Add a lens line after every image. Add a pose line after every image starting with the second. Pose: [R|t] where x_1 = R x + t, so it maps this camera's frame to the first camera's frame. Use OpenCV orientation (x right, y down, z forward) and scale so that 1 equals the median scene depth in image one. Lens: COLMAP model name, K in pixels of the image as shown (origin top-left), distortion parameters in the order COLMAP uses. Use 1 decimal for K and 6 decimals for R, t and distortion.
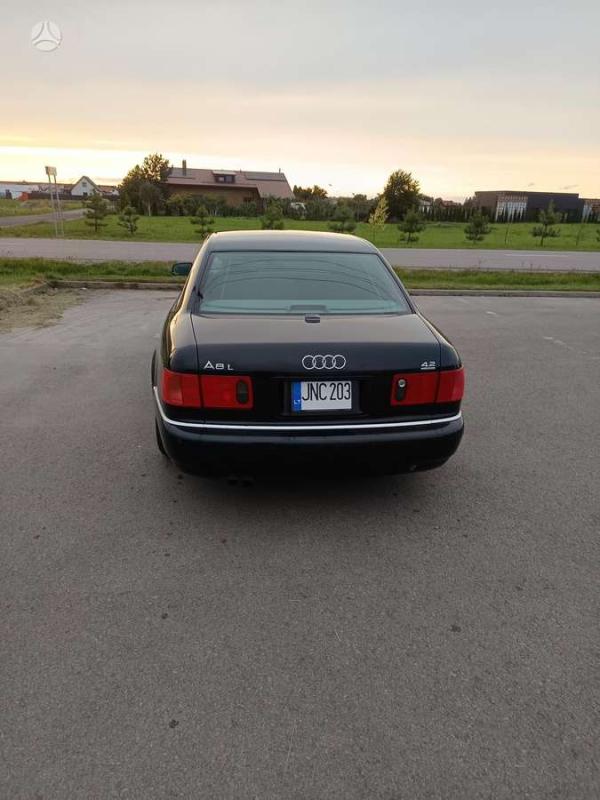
lens RADIAL K [[565.3, 0, 300.0], [0, 565.3, 400.0], [0, 0, 1]] dist [0.035648, -0.037632]
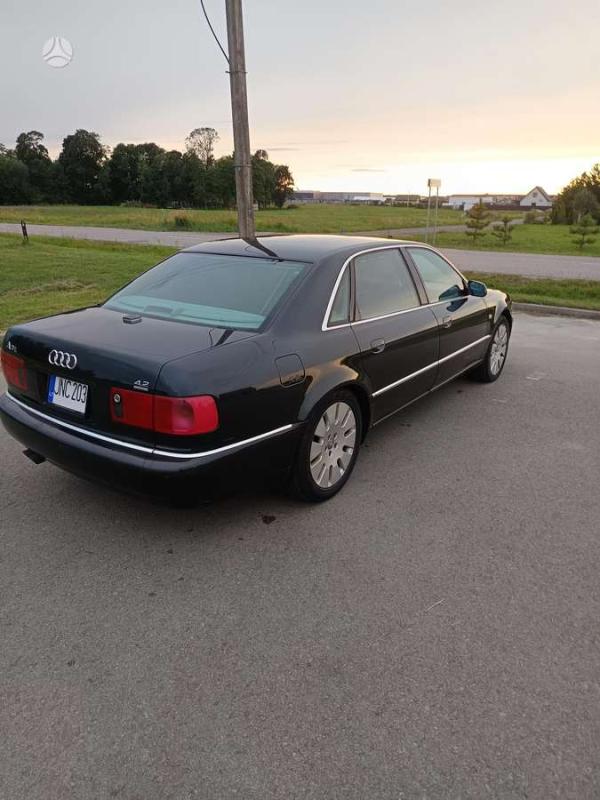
lens RADIAL K [[565.3, 0, 300.0], [0, 565.3, 400.0], [0, 0, 1]] dist [0.035648, -0.037632]
pose [[0.729749, 0.204807, -0.652319, 0.107957], [-0.216393, 0.974220, 0.063795, -0.016173], [0.648567, 0.094603, 0.755255, 0.056354]]
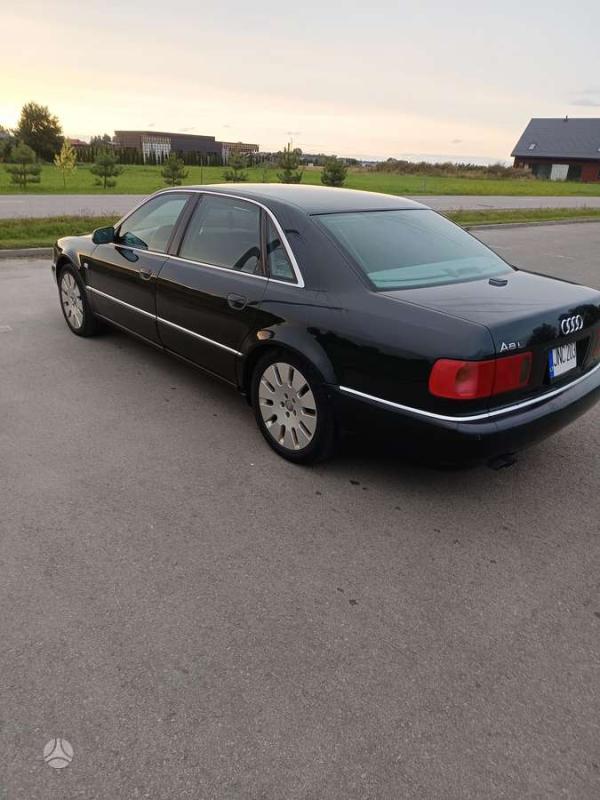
lens RADIAL K [[565.3, 0, 300.0], [0, 565.3, 400.0], [0, 0, 1]] dist [0.035648, -0.037632]
pose [[0.830570, -0.209644, 0.515948, -0.096602], [0.162037, 0.977330, 0.136270, -0.016292], [-0.532820, -0.029579, 0.845711, 0.043135]]
